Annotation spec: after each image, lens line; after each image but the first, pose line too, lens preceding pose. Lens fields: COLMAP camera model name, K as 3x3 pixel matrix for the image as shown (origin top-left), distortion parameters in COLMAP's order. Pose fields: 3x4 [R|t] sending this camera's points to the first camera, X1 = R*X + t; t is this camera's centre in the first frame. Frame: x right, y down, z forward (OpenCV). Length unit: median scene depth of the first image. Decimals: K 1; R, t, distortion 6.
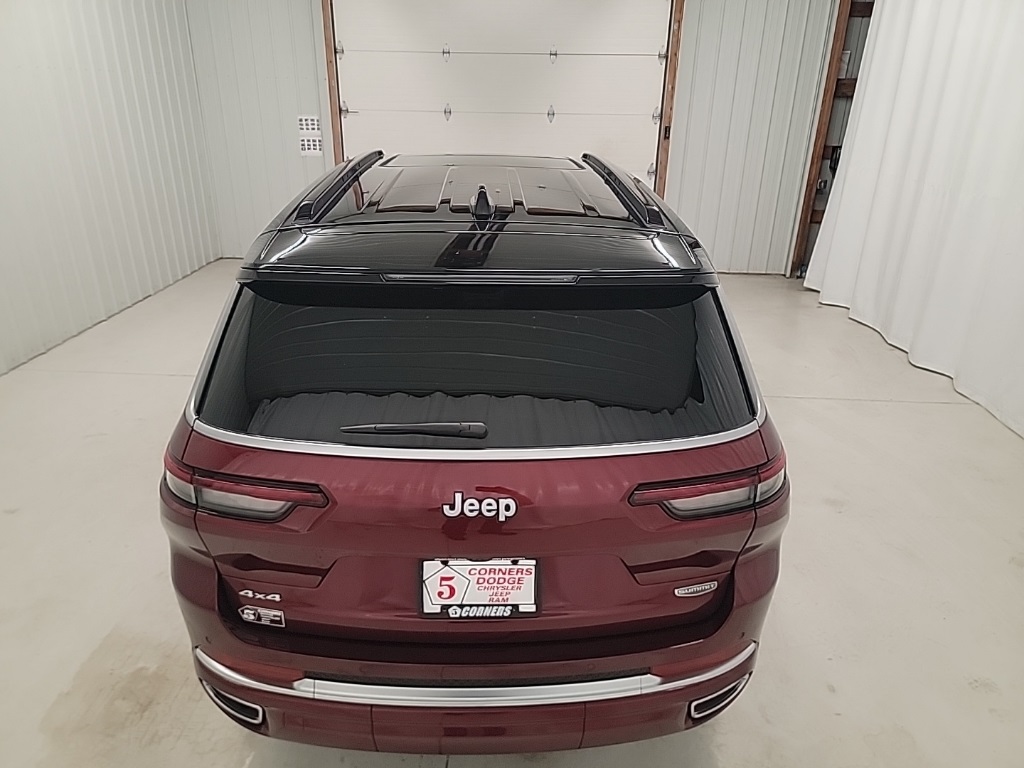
lens RADIAL K [[714.4, 0, 491.6], [0, 714.4, 382.8], [0, 0, 1]] dist [0.062605, -0.066209]
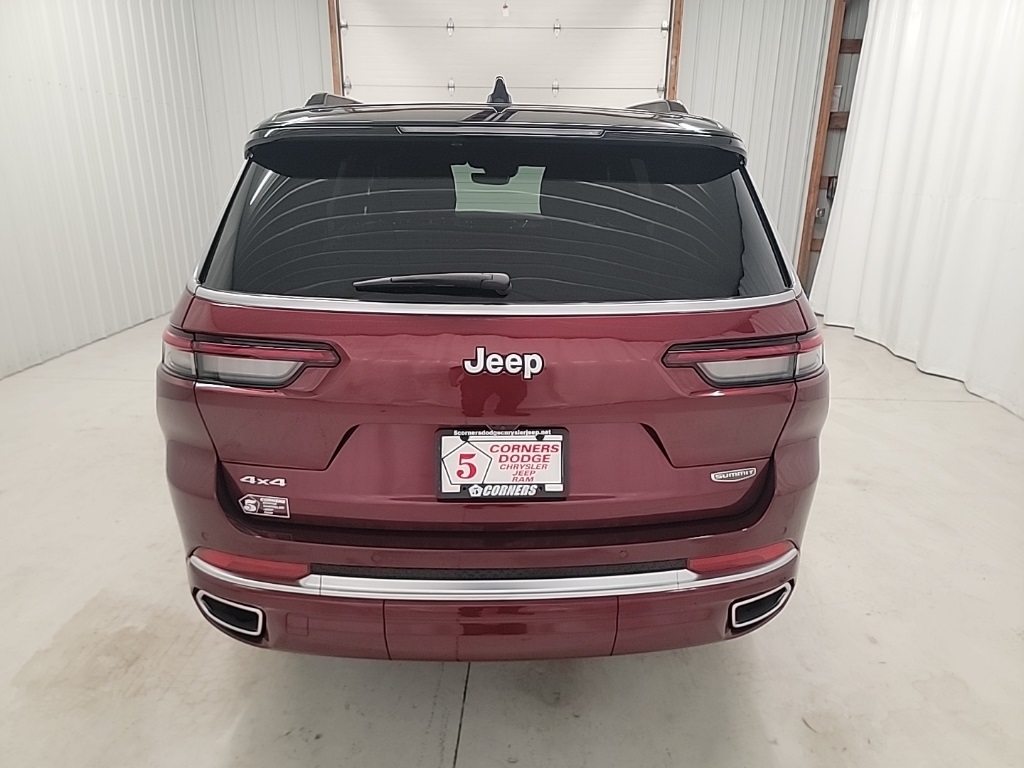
lens RADIAL K [[713.0, 0, 502.7], [0, 713.0, 383.9], [0, 0, 1]] dist [0.064137, -0.066627]
pose [[0.999888, -0.004748, 0.014216, -0.026910], [0.006018, 0.995861, -0.090691, 0.247788], [-0.013726, 0.090766, 0.995778, 0.069420]]
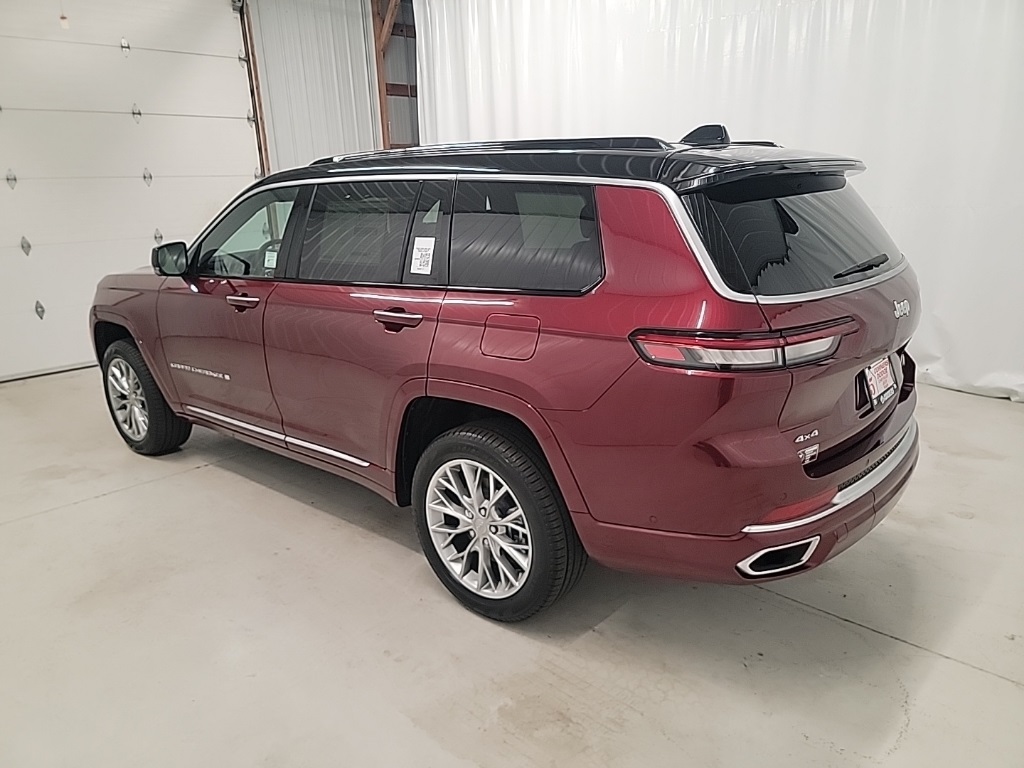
lens RADIAL K [[729.6, 0, 513.2], [0, 729.6, 390.2], [0, 0, 1]] dist [0.062876, -0.079492]
pose [[0.666675, -0.230802, 0.708714, -1.437929], [0.315951, 0.948703, 0.011748, 0.052939], [-0.675070, 0.216087, 0.705398, 0.439470]]
